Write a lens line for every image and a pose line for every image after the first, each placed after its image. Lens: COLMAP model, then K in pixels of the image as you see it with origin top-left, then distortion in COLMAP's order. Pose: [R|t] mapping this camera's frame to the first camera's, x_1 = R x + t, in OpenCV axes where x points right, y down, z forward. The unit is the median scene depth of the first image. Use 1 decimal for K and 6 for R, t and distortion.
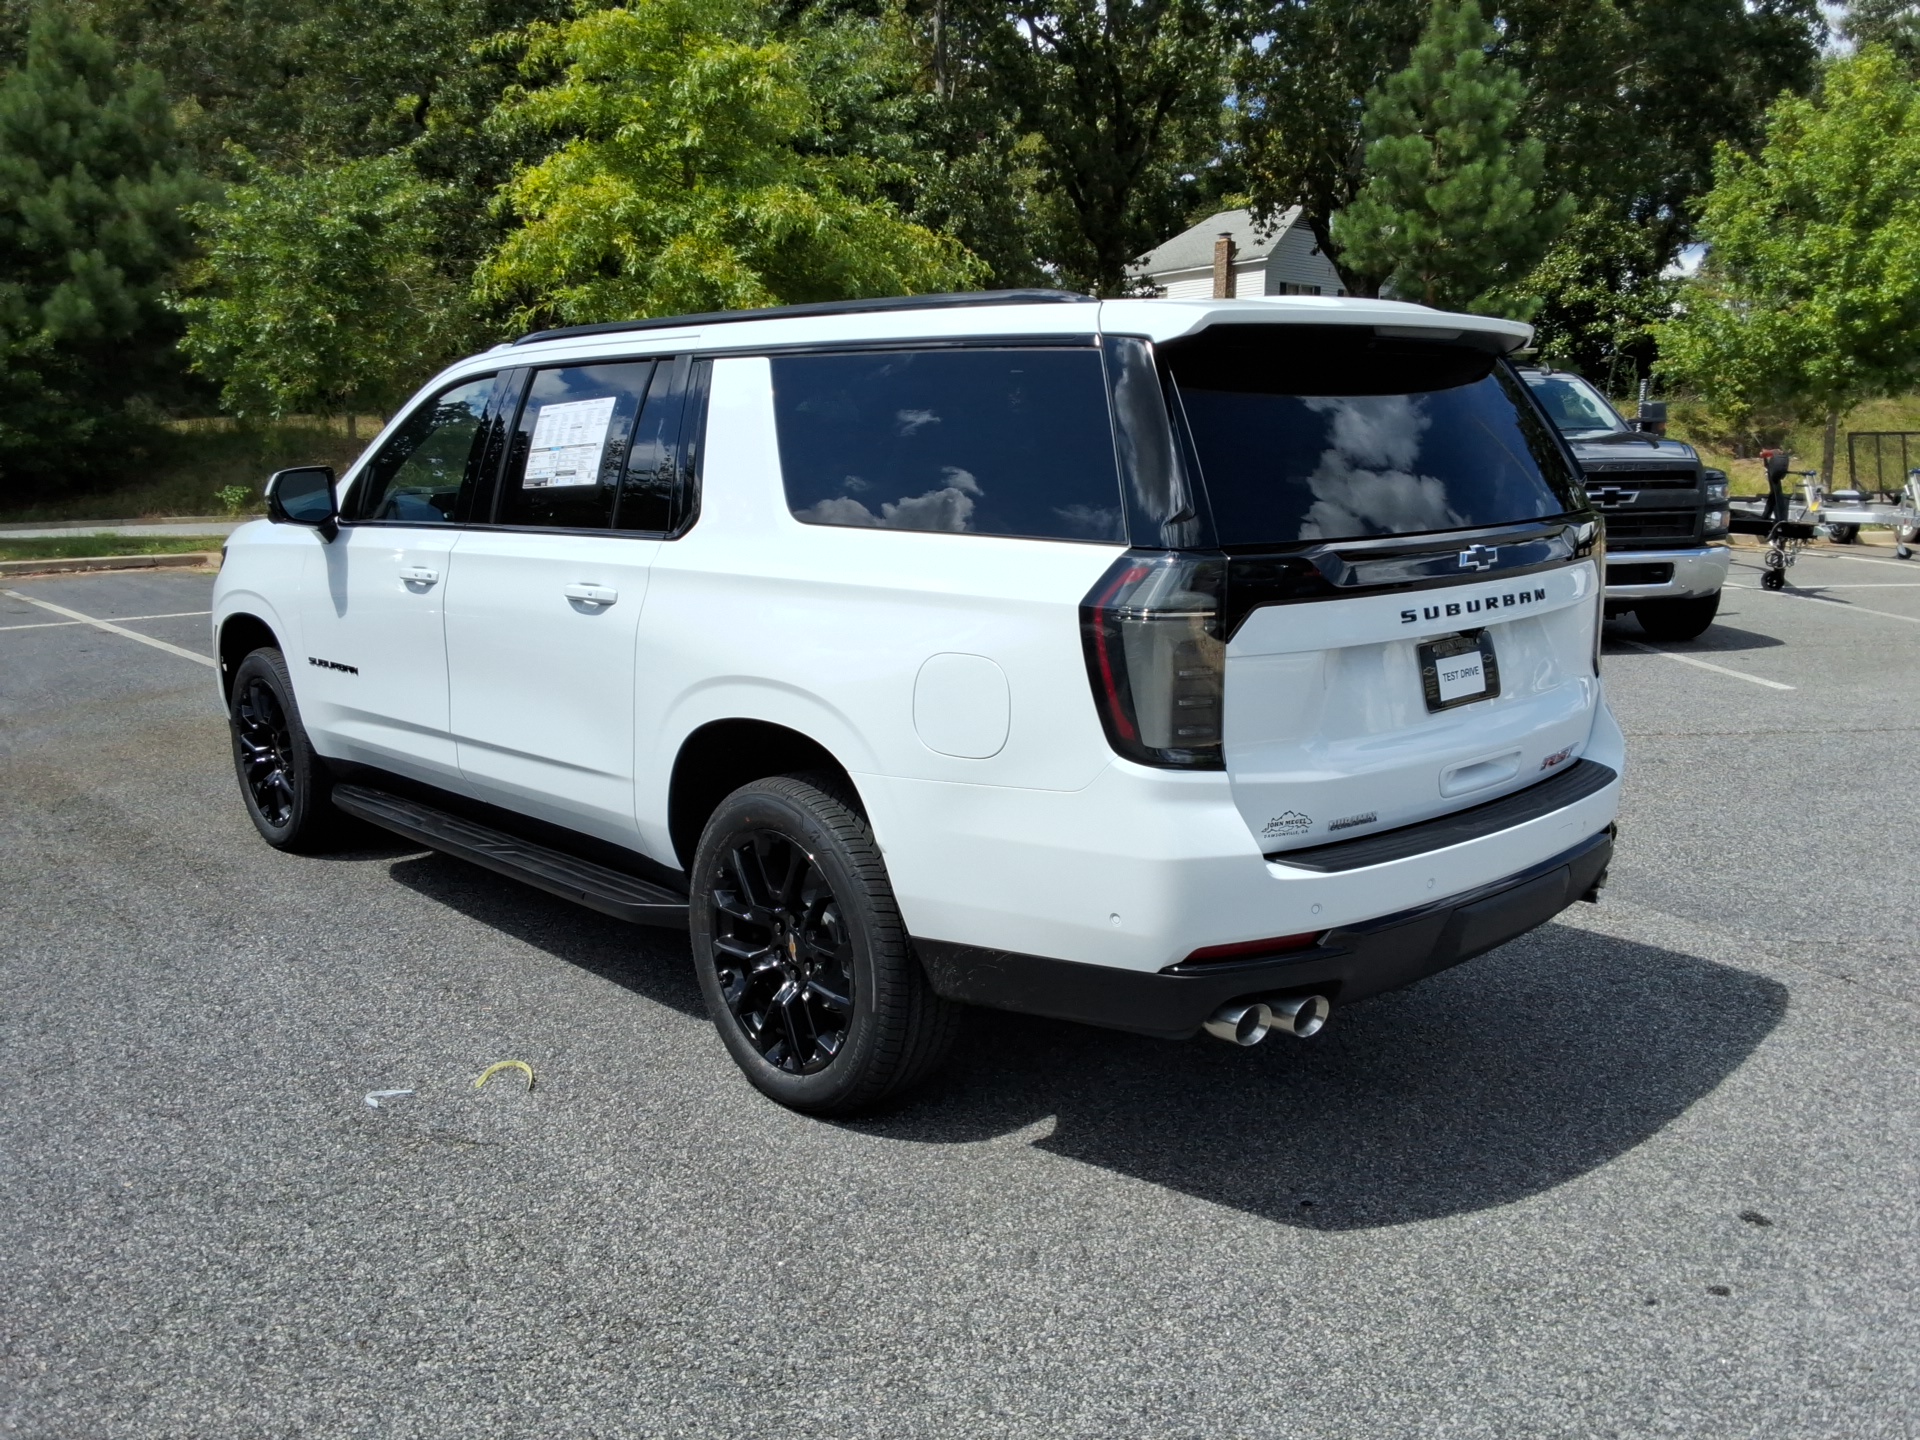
lens RADIAL K [[1542.8, 0, 974.6], [0, 1542.8, 685.7], [0, 0, 1]] dist [0.111836, -0.176584]
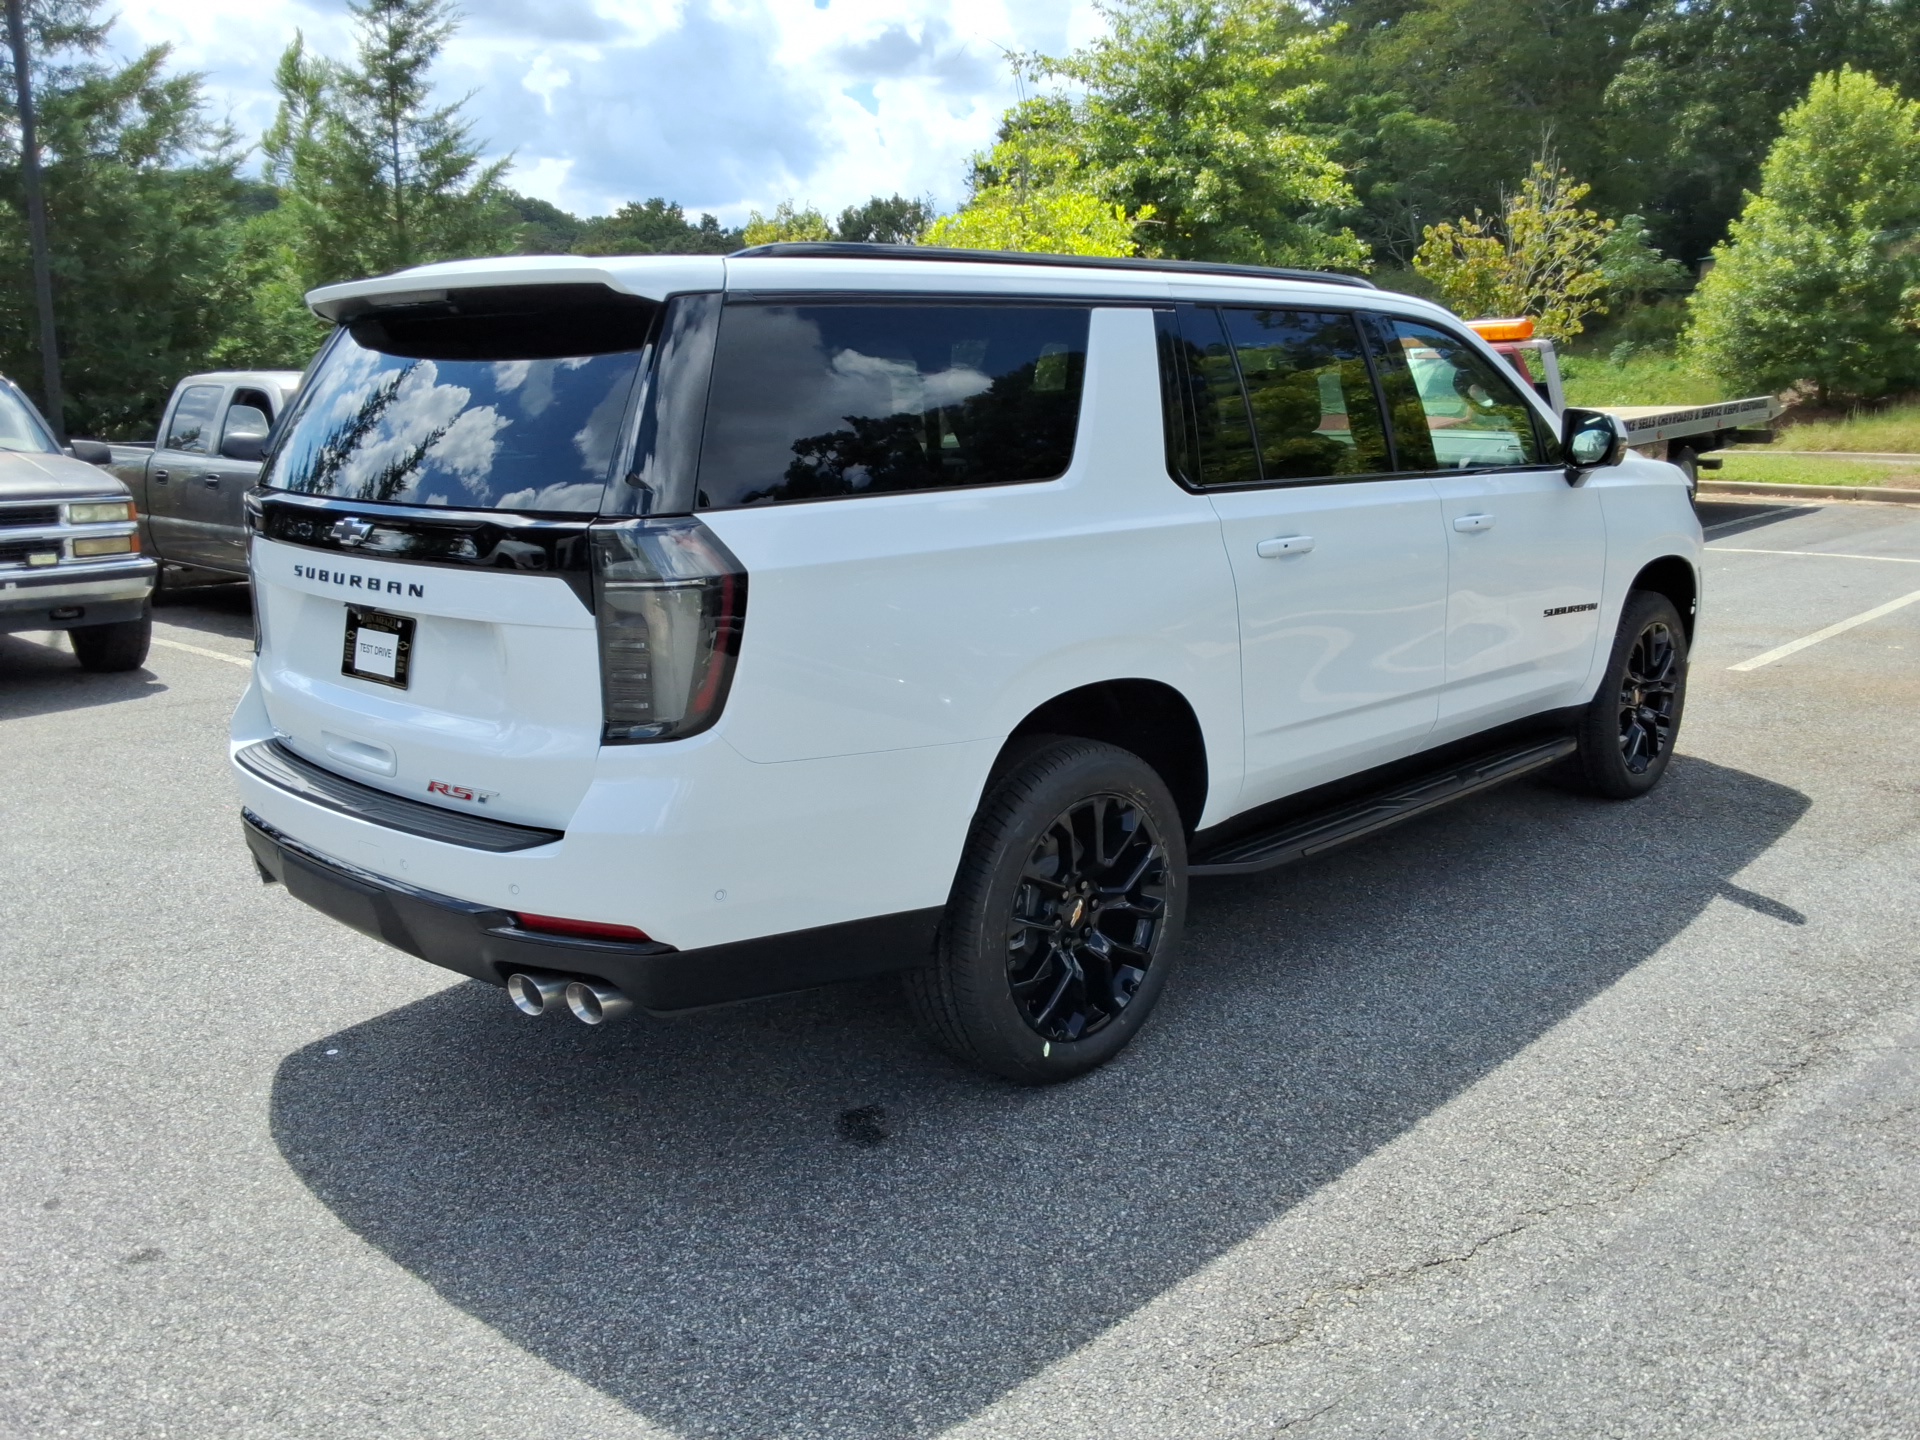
lens RADIAL K [[1542.8, 0, 974.6], [0, 1542.8, 685.7], [0, 0, 1]] dist [0.111836, -0.176584]
pose [[0.065281, 0.201922, -0.977223, 0.342934], [-0.151981, 0.969899, 0.190256, -0.060601], [0.986225, 0.136100, 0.094004, 0.337893]]
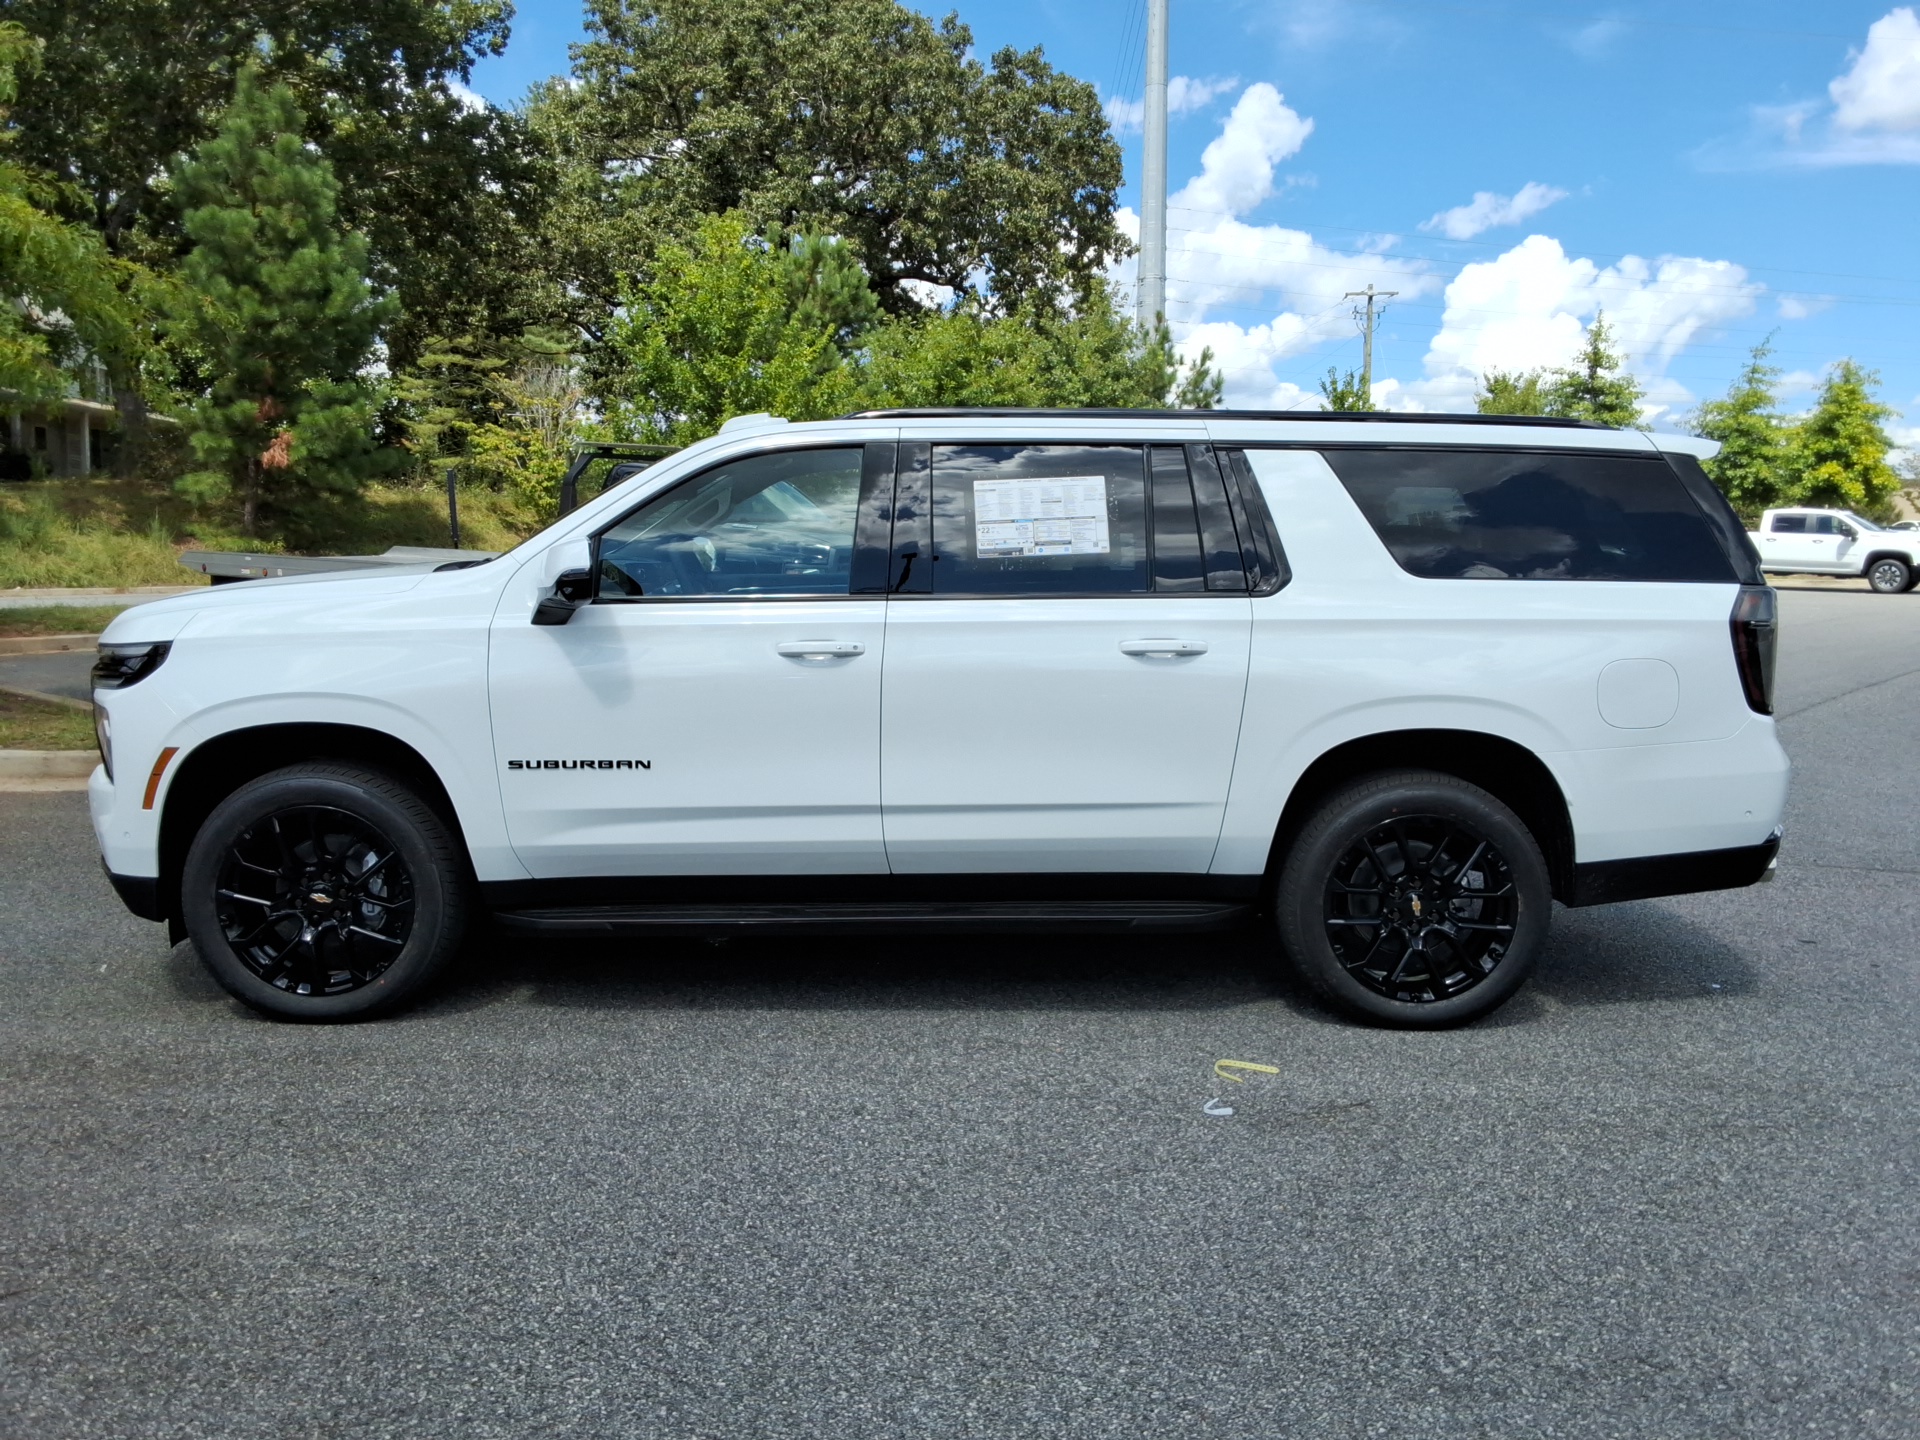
lens RADIAL K [[1542.8, 0, 974.6], [0, 1542.8, 685.7], [0, 0, 1]] dist [0.111836, -0.176584]
pose [[0.673738, -0.058491, 0.736652, -0.406536], [0.099456, 0.994970, -0.011960, -0.010986], [-0.732247, 0.081322, 0.676167, 0.117095]]
